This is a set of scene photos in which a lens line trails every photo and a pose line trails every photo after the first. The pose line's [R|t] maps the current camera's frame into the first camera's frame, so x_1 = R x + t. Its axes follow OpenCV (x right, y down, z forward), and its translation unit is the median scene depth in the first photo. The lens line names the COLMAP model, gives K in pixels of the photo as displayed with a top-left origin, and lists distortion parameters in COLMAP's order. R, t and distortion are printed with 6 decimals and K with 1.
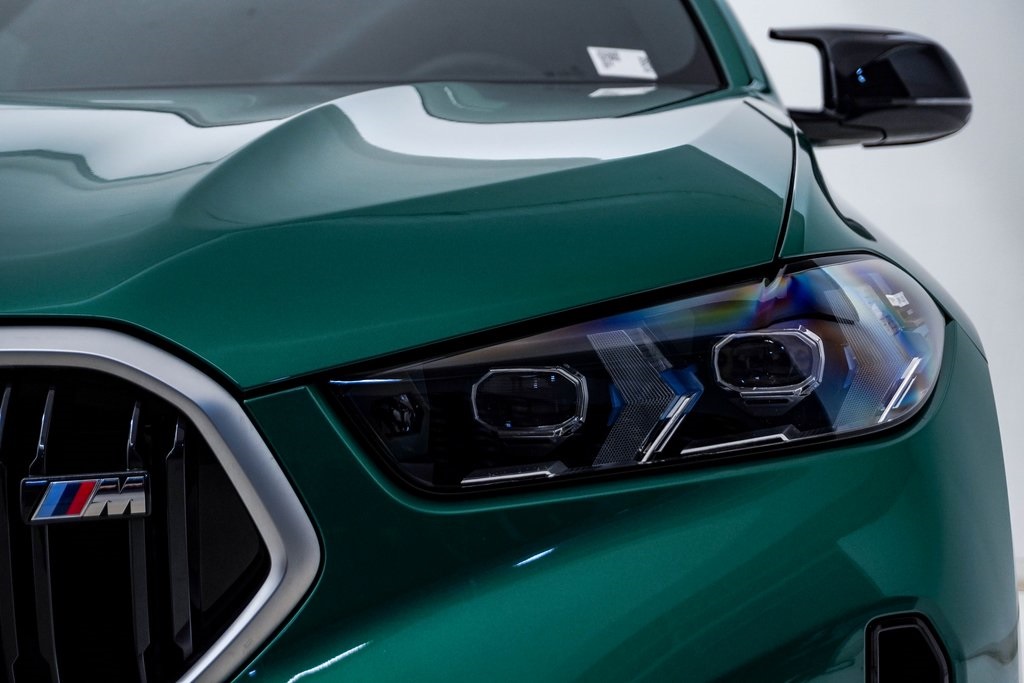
lens RADIAL K [[2183.8, 0, 508.0], [0, 2183.8, 343.6], [0, 0, 1]] dist [0.004443, 0.000000]
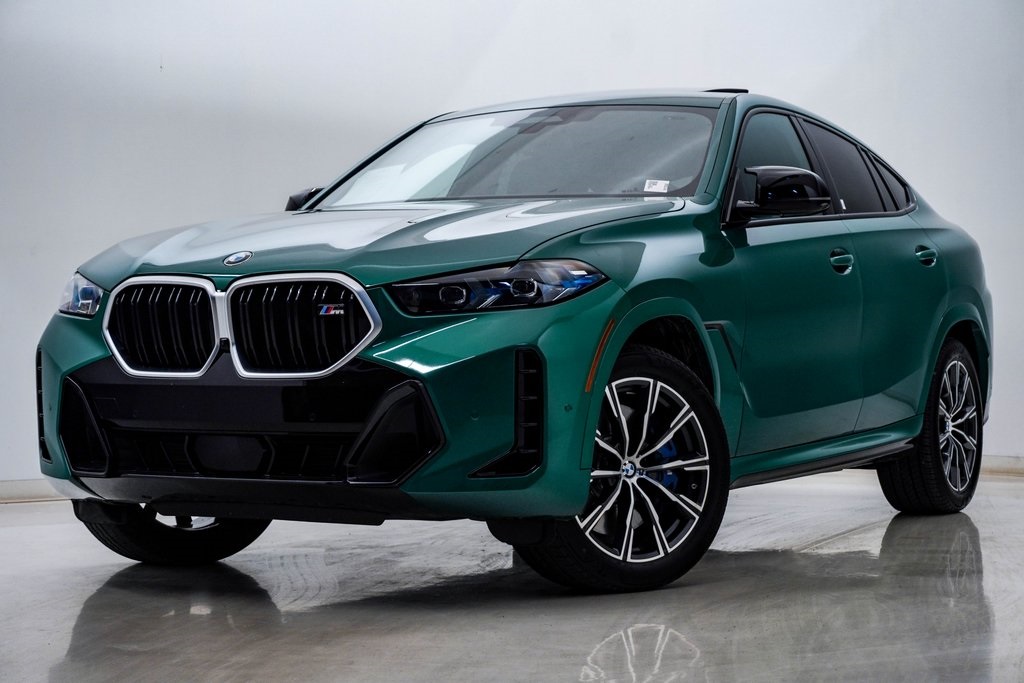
lens RADIAL K [[2183.8, 0, 516.2], [0, 2183.8, 335.9], [0, 0, 1]] dist [0.004443, 0.000000]
pose [[0.918027, 0.028411, -0.395499, 1.710893], [-0.031272, 0.999511, -0.000786, 0.101485], [0.395283, 0.013089, 0.918466, -2.640812]]
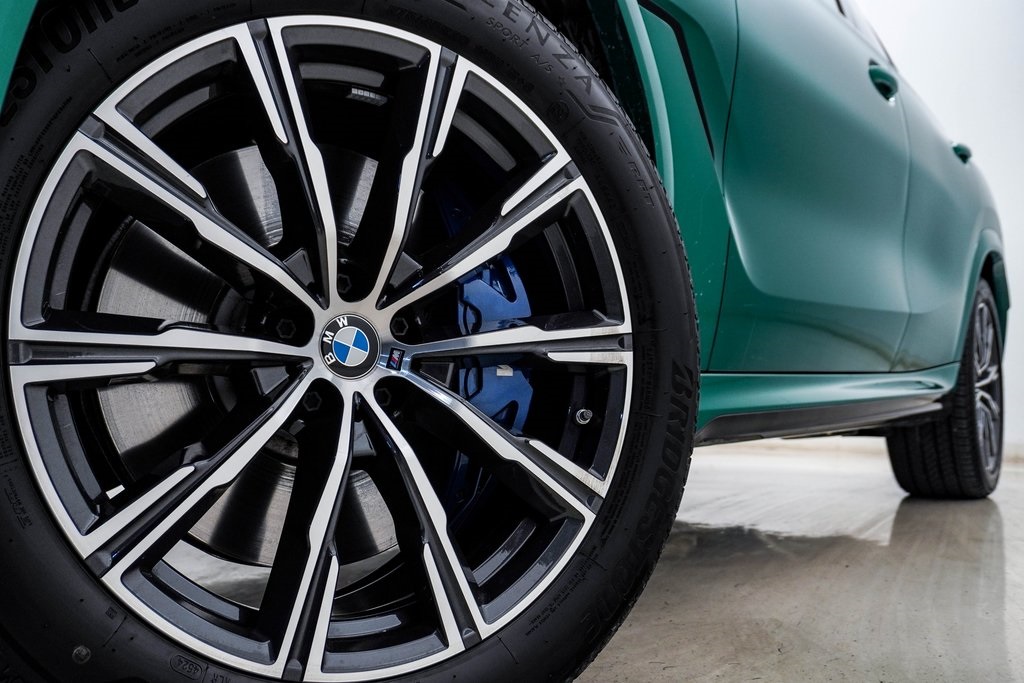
lens RADIAL K [[1047.8, 0, 506.0], [0, 1047.8, 341.8], [0, 0, 1]] dist [-0.011427, 0.000000]
pose [[0.884604, 0.021719, -0.465837, 0.593680], [-0.050762, 0.997464, -0.049888, 0.373622], [0.463572, 0.067778, 0.883463, 0.870097]]
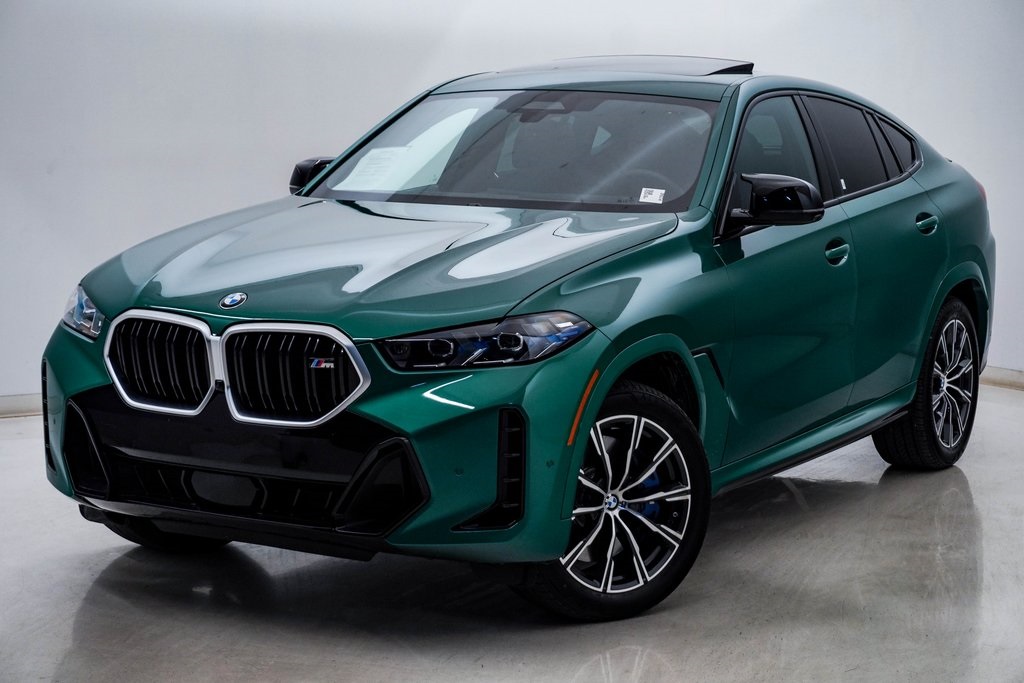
lens RADIAL K [[2183.8, 0, 505.0], [0, 2183.8, 347.0], [0, 0, 1]] dist [0.004443, 0.000000]
pose [[0.907226, 0.097755, -0.409126, 1.809706], [-0.049911, 0.990767, 0.126053, -0.500413], [0.417671, -0.093939, 0.903729, -2.674032]]
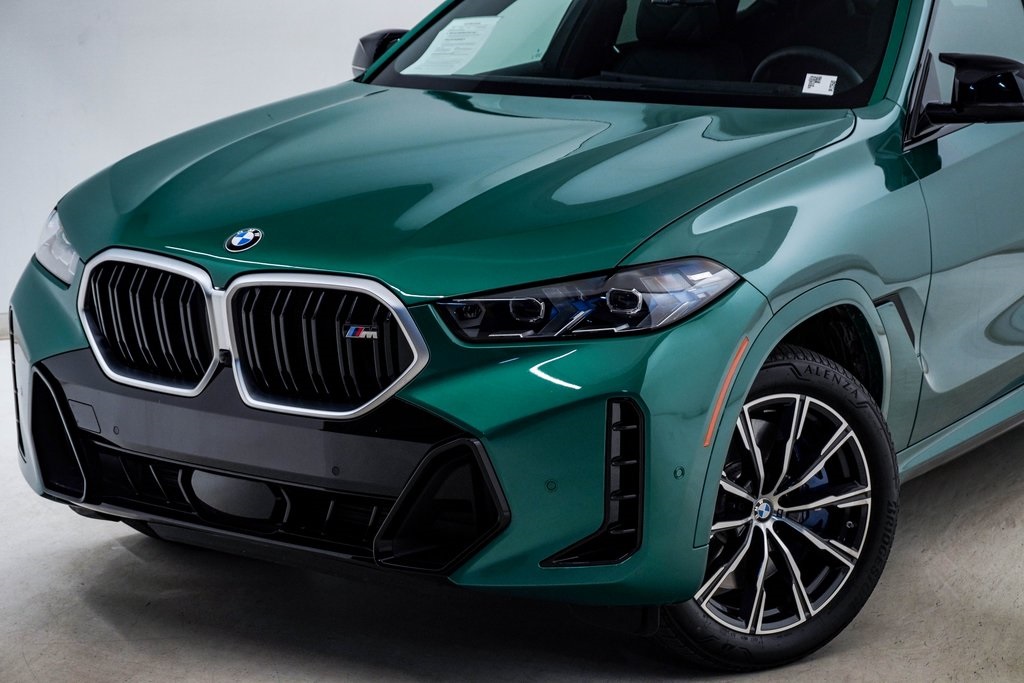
lens RADIAL K [[2183.8, 0, 509.7], [0, 2183.8, 352.4], [0, 0, 1]] dist [0.004443, 0.000000]
pose [[0.880980, 0.131276, -0.454579, 1.343178], [-0.042568, 0.978835, 0.200176, -0.506542], [0.471236, -0.157000, 0.867922, -1.583710]]
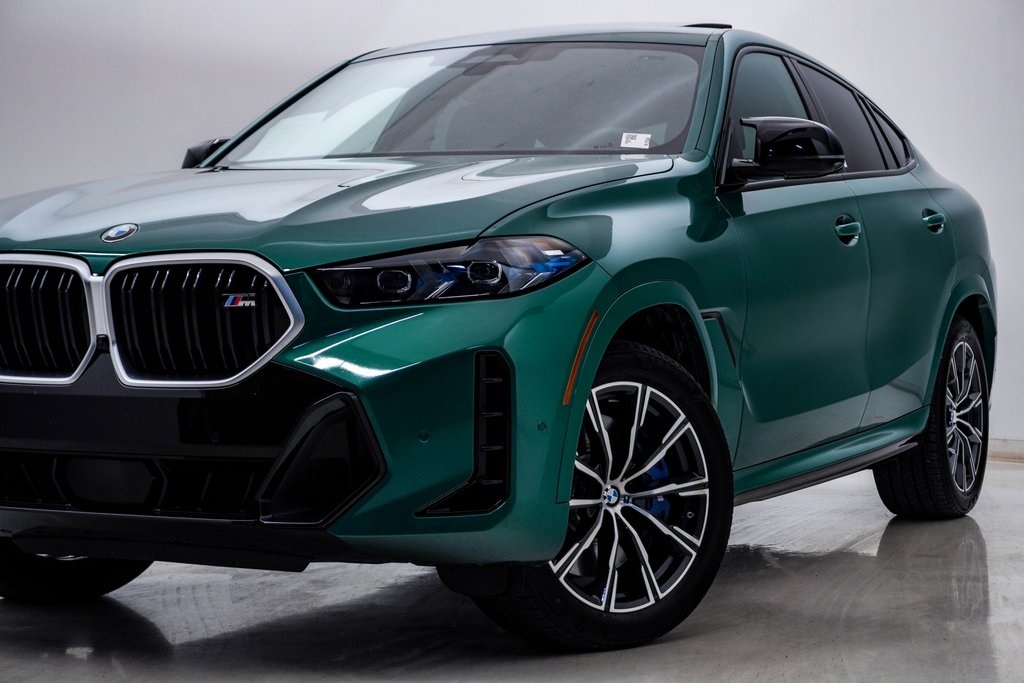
lens RADIAL K [[2183.8, 0, 511.3], [0, 2183.8, 336.3], [0, 0, 1]] dist [0.004443, 0.000000]
pose [[0.933522, 0.040011, -0.356280, 1.298594], [-0.033445, 0.999138, 0.024575, 0.022908], [0.356956, -0.011025, 0.934056, -1.888044]]
